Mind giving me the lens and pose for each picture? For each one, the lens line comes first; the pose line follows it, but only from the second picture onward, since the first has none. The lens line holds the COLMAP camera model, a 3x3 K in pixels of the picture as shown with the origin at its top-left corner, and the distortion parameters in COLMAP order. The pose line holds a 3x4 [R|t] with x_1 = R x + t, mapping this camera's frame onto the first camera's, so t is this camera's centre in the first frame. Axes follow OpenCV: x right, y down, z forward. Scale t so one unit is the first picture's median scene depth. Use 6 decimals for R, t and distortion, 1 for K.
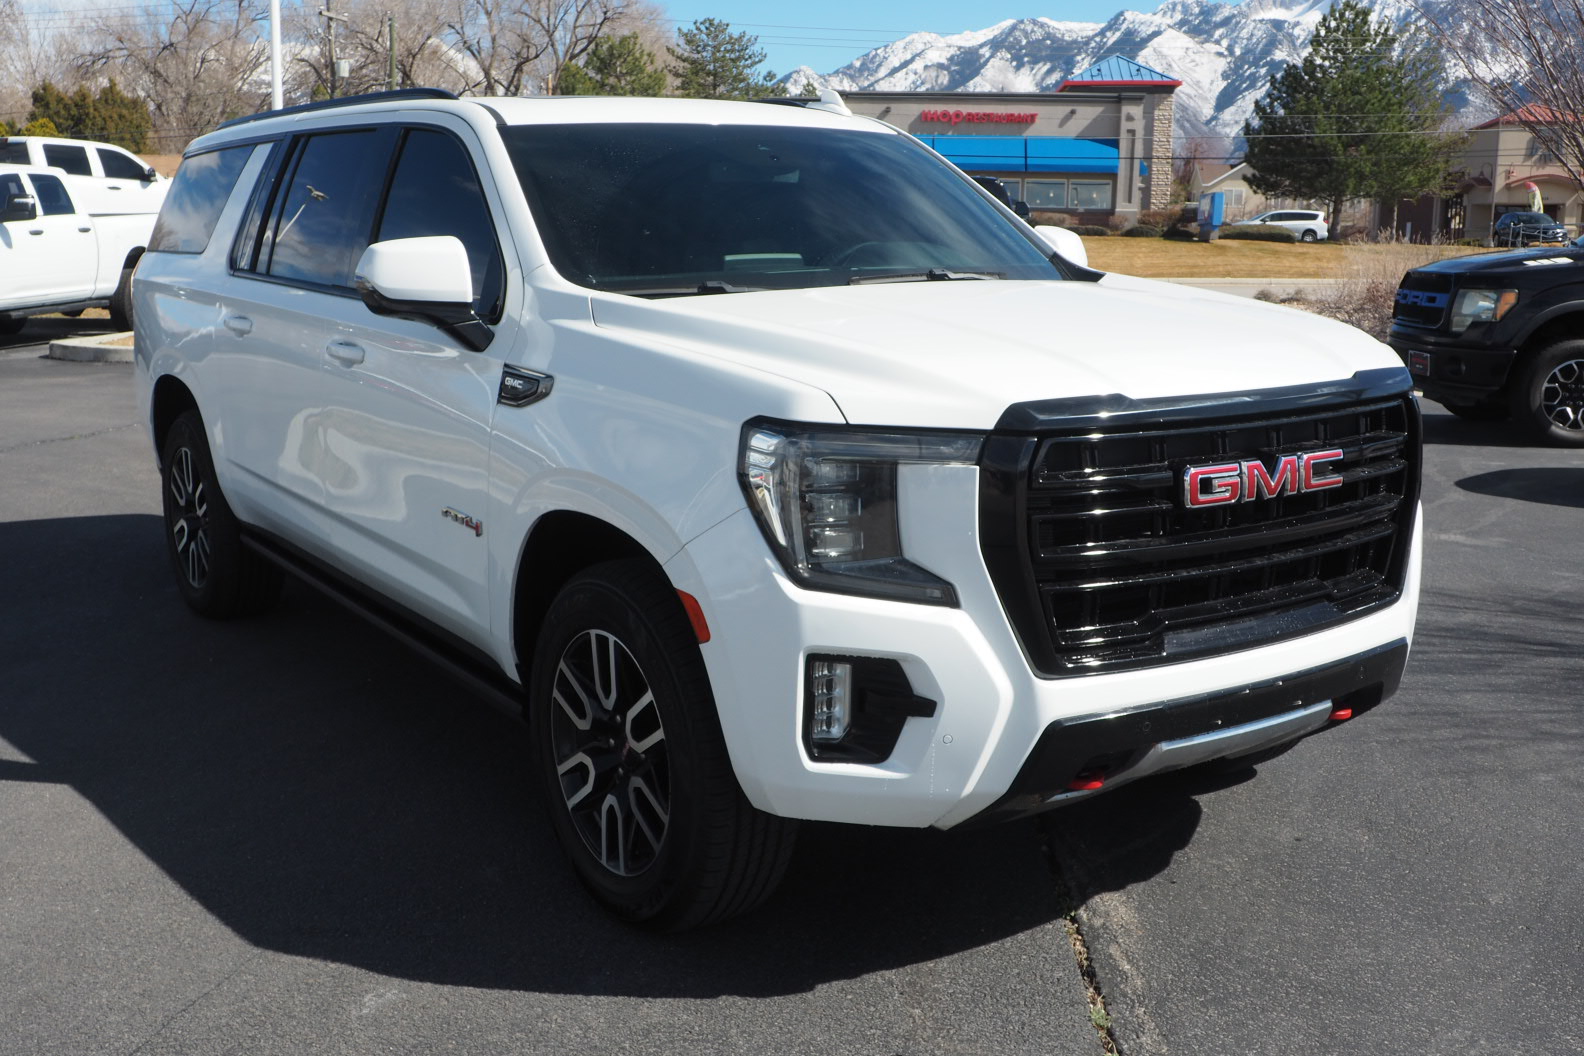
lens RADIAL K [[1670.6, 0, 780.9], [0, 1670.6, 535.8], [0, 0, 1]] dist [-0.010997, 0.000000]
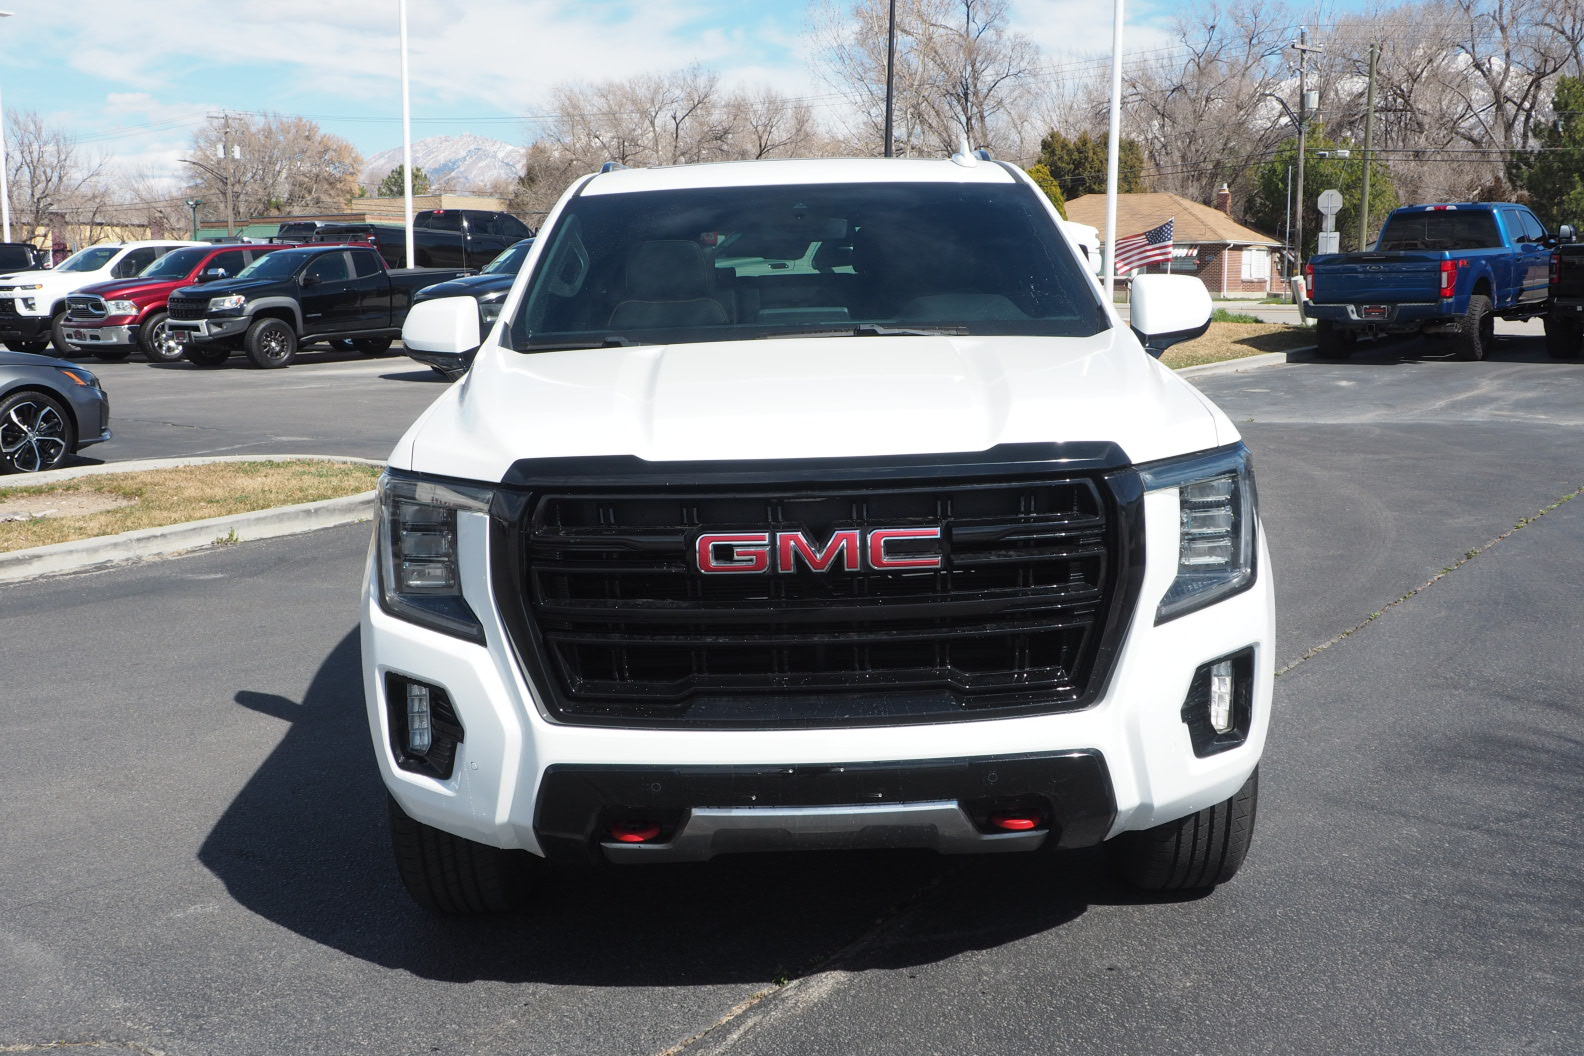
lens RADIAL K [[1670.6, 0, 778.2], [0, 1670.6, 527.4], [0, 0, 1]] dist [-0.010997, 0.000000]
pose [[0.823858, 0.071642, -0.562250, 0.749591], [-0.084346, 0.996431, 0.003374, -0.045871], [0.560485, 0.044644, 0.826961, 0.183142]]
